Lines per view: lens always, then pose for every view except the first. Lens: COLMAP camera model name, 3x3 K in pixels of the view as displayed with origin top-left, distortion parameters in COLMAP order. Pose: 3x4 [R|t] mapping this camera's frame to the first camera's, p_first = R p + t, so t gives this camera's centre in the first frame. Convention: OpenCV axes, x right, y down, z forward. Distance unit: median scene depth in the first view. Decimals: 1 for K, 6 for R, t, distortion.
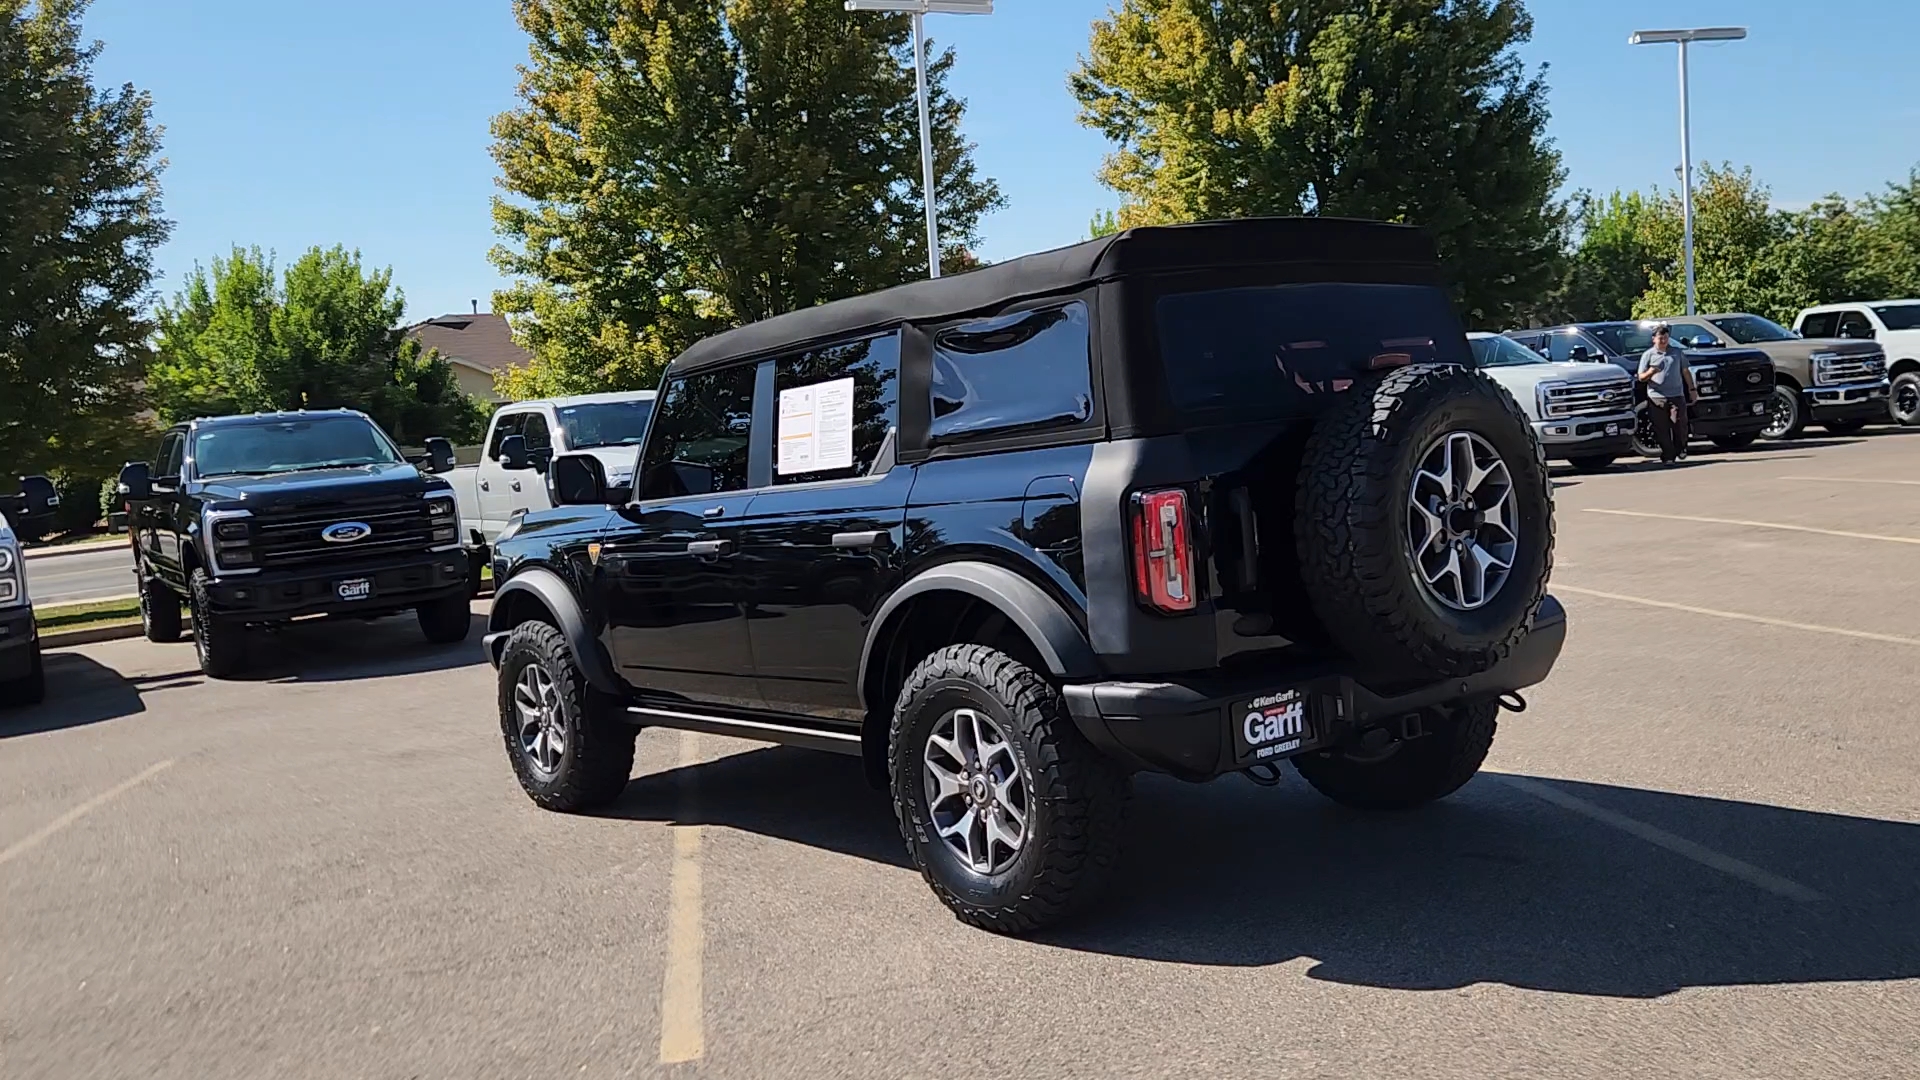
lens RADIAL K [[1675.0, 0, 950.6], [0, 1675.0, 546.6], [0, 0, 1]] dist [0.030759, -0.015010]
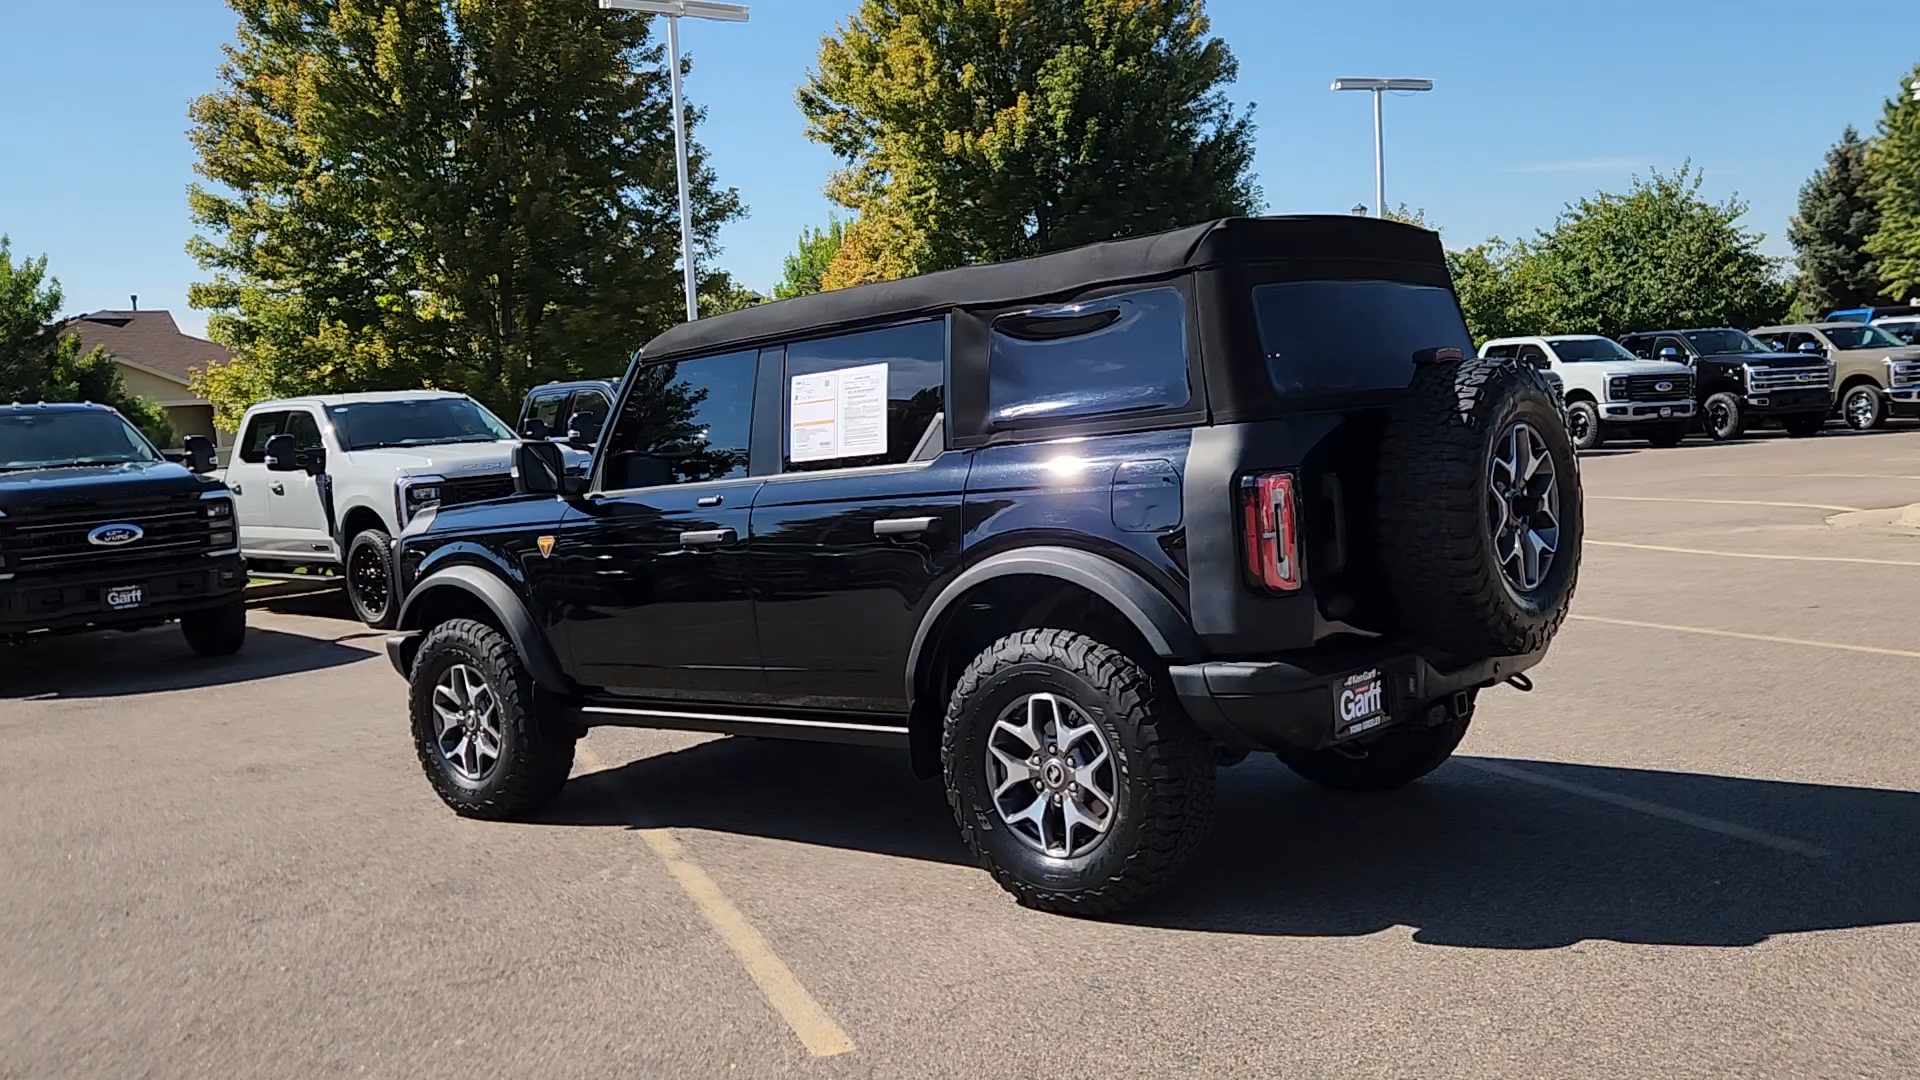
lens RADIAL K [[1675.0, 0, 950.1], [0, 1675.0, 544.5], [0, 0, 1]] dist [0.030759, -0.015010]
pose [[0.982153, 0.003030, 0.188058, -0.079292], [-0.000813, 0.999929, -0.011861, 0.006777], [-0.188080, 0.011496, 0.982086, 0.009405]]
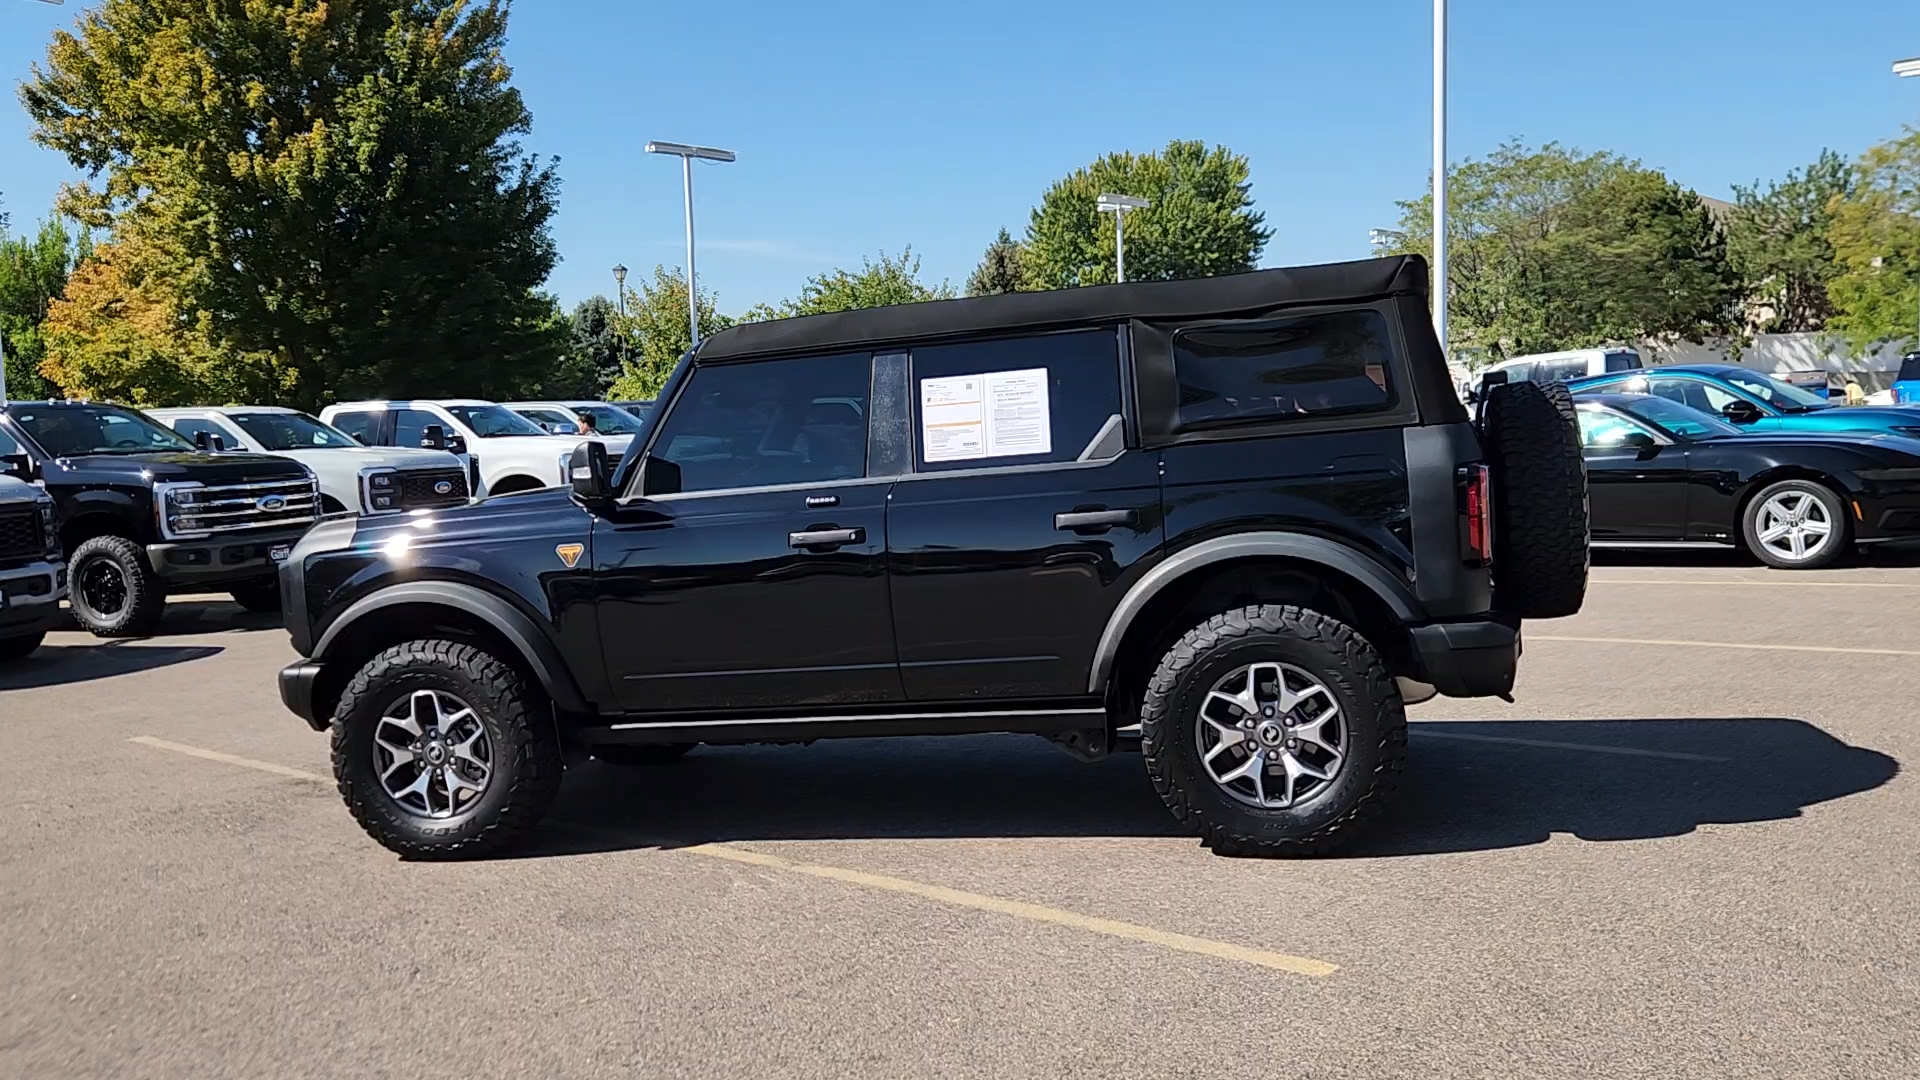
lens RADIAL K [[1675.0, 0, 949.5], [0, 1675.0, 547.6], [0, 0, 1]] dist [0.030759, -0.015010]
pose [[0.781795, 0.000927, 0.623535, -0.291825], [0.029809, 0.998800, -0.038859, 0.019483], [-0.622823, 0.048967, 0.780829, 0.084598]]
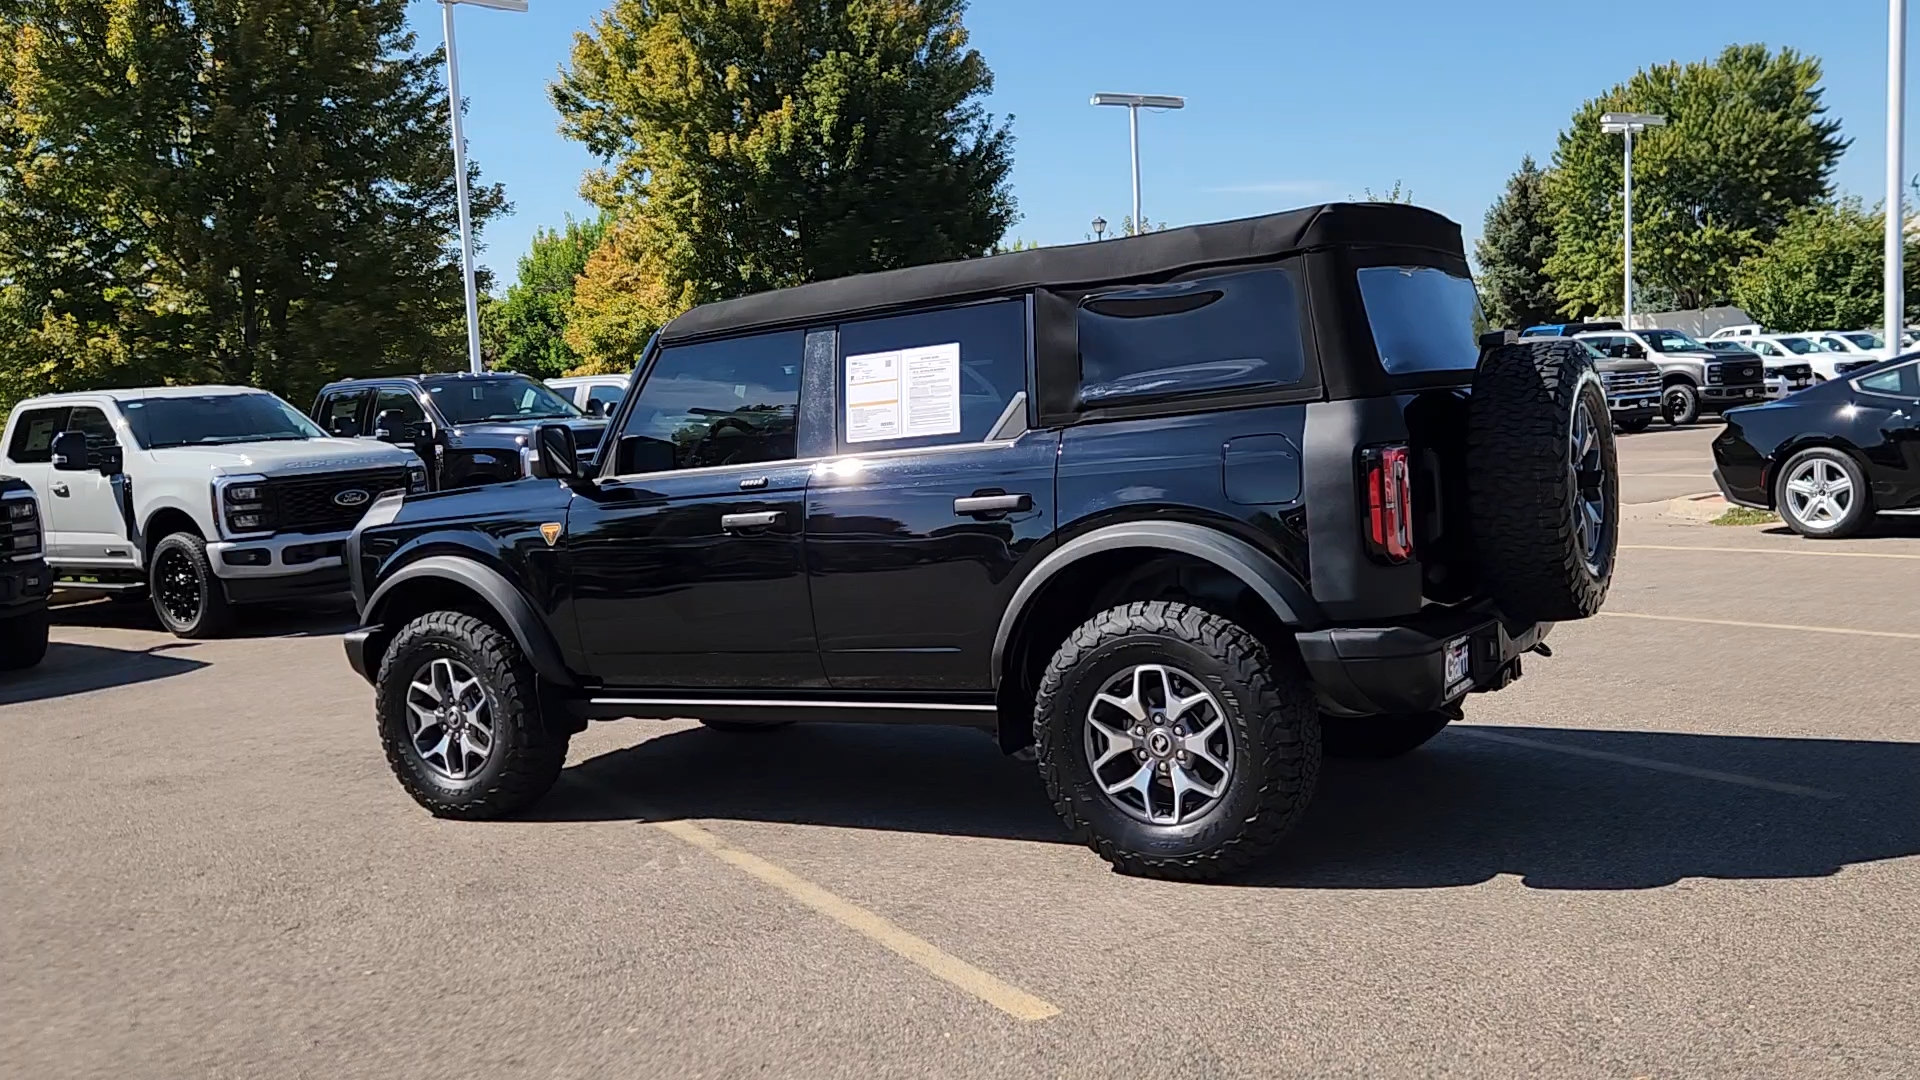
lens RADIAL K [[1675.0, 0, 948.0], [0, 1675.0, 545.9], [0, 0, 1]] dist [0.030759, -0.015010]
pose [[0.937545, -0.005677, 0.347817, -0.156890], [0.011720, 0.999815, -0.015274, 0.013156], [-0.347666, 0.018396, 0.937438, 0.028356]]
